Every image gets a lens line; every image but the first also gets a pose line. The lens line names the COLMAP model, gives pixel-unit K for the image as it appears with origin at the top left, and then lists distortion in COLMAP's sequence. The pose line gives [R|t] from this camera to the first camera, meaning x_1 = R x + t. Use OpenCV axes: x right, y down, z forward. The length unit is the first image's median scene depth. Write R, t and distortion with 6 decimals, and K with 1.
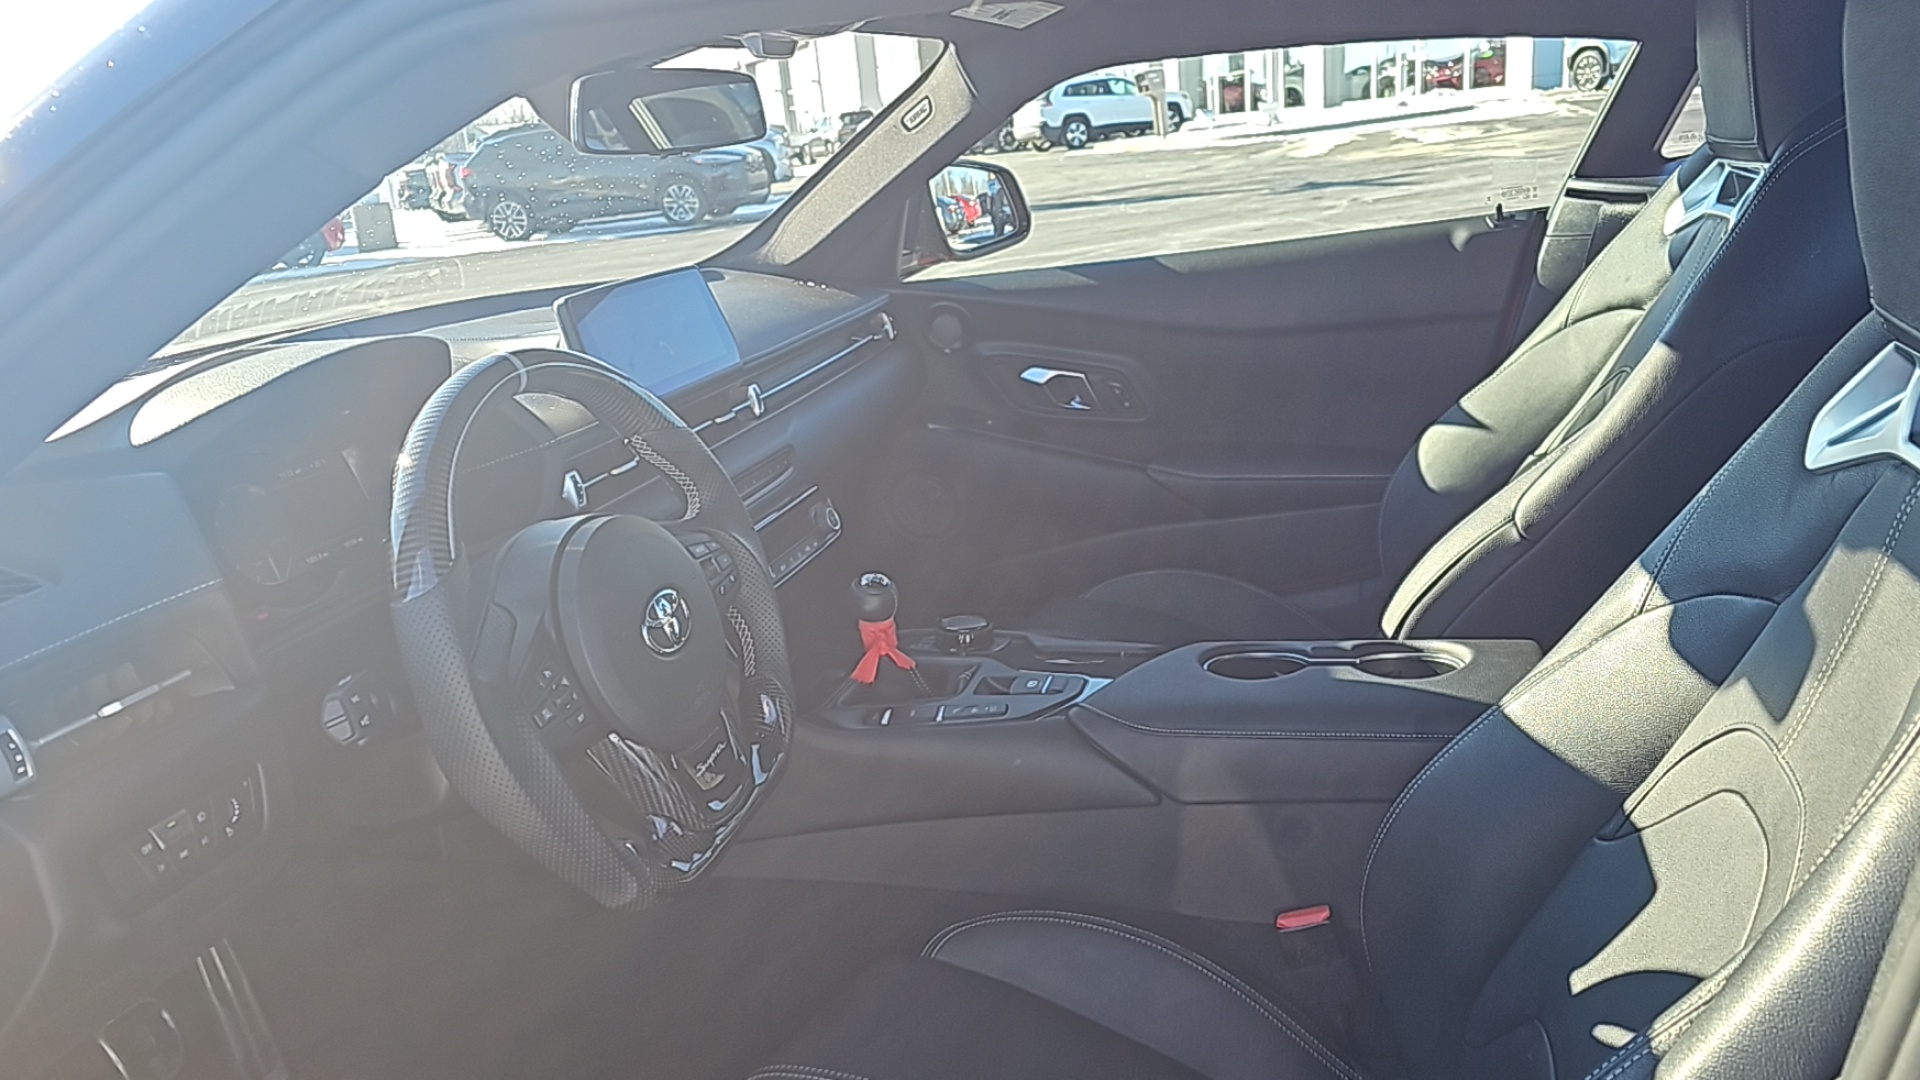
lens RADIAL K [[1360.5, 0, 960.0], [0, 1360.5, 540.0], [0, 0, 1]] dist [0.076224, -0.068320]
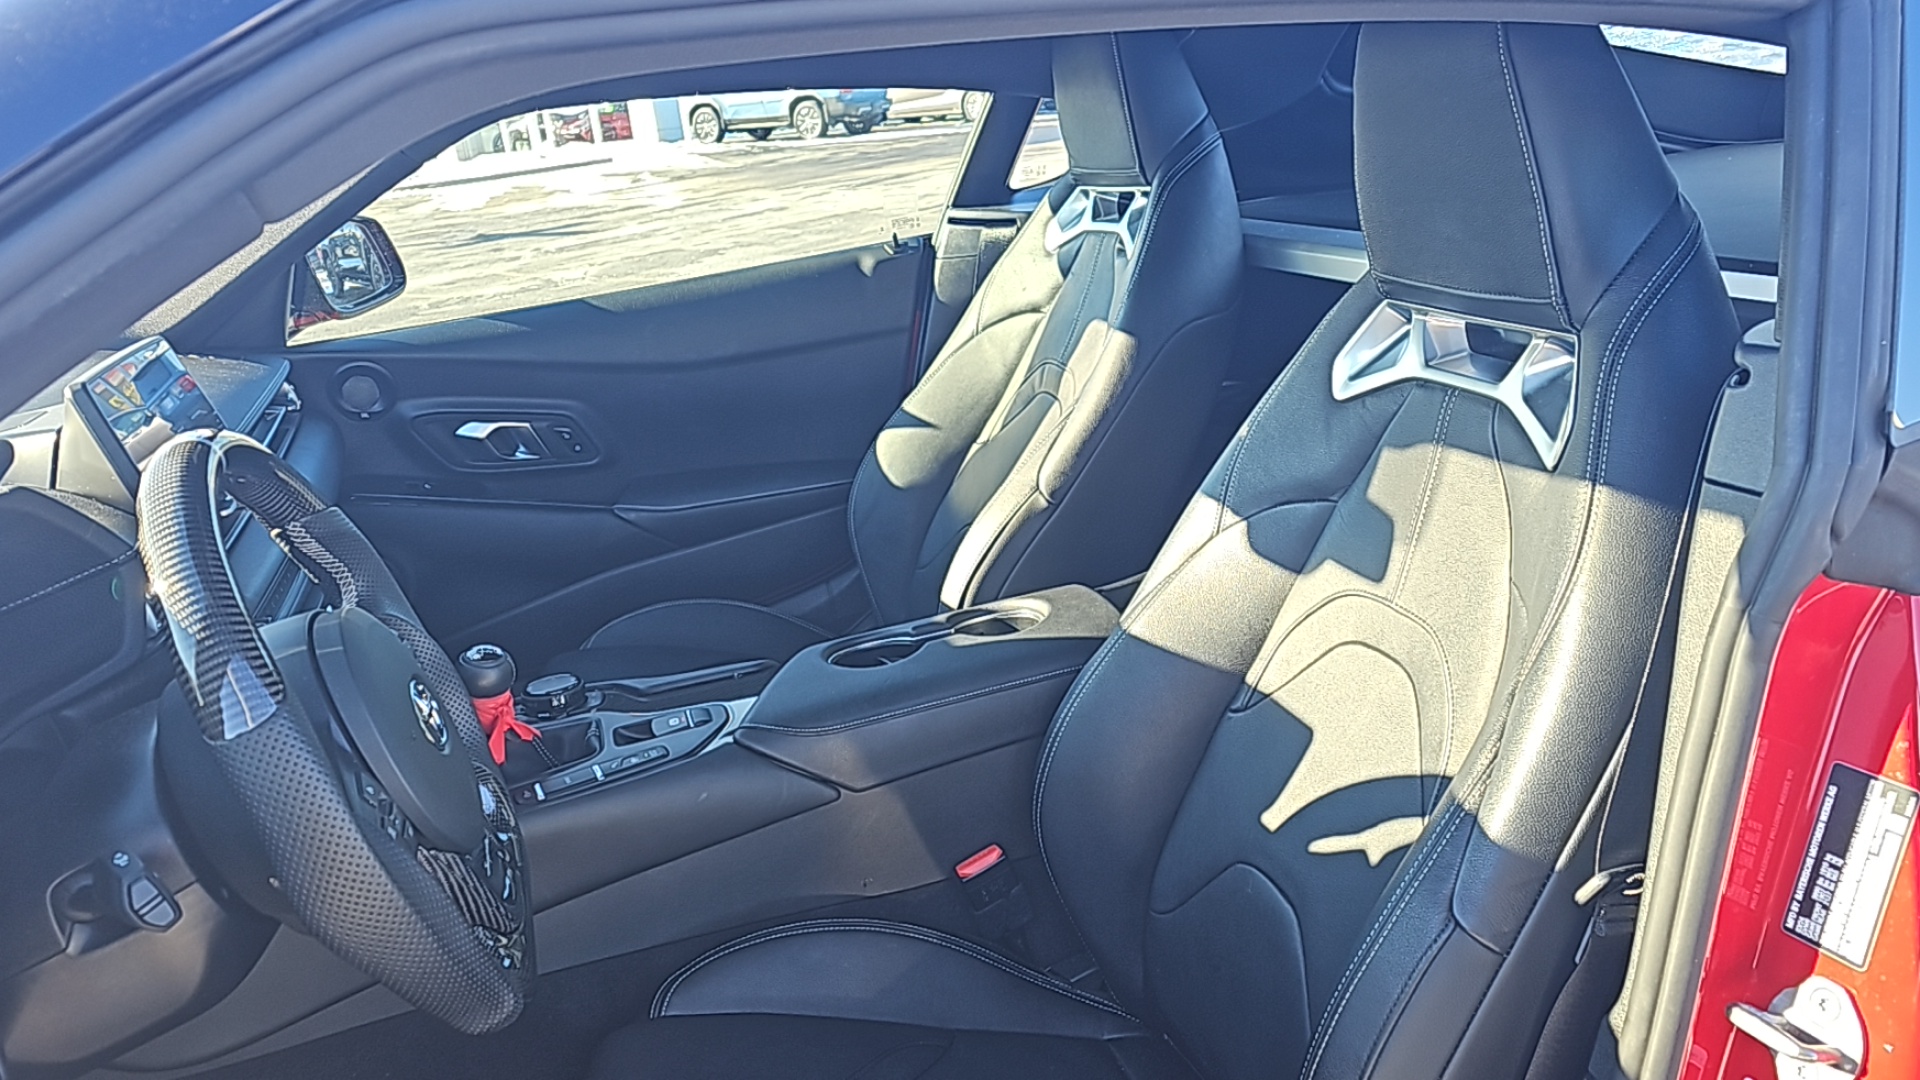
lens RADIAL K [[1360.5, 0, 960.0], [0, 1360.5, 540.0], [0, 0, 1]] dist [0.076224, -0.068320]
pose [[0.837234, -0.161358, 0.522496, -0.222573], [0.179340, 0.983650, 0.016402, -0.002496], [-0.516600, 0.079972, 0.852484, 0.031064]]
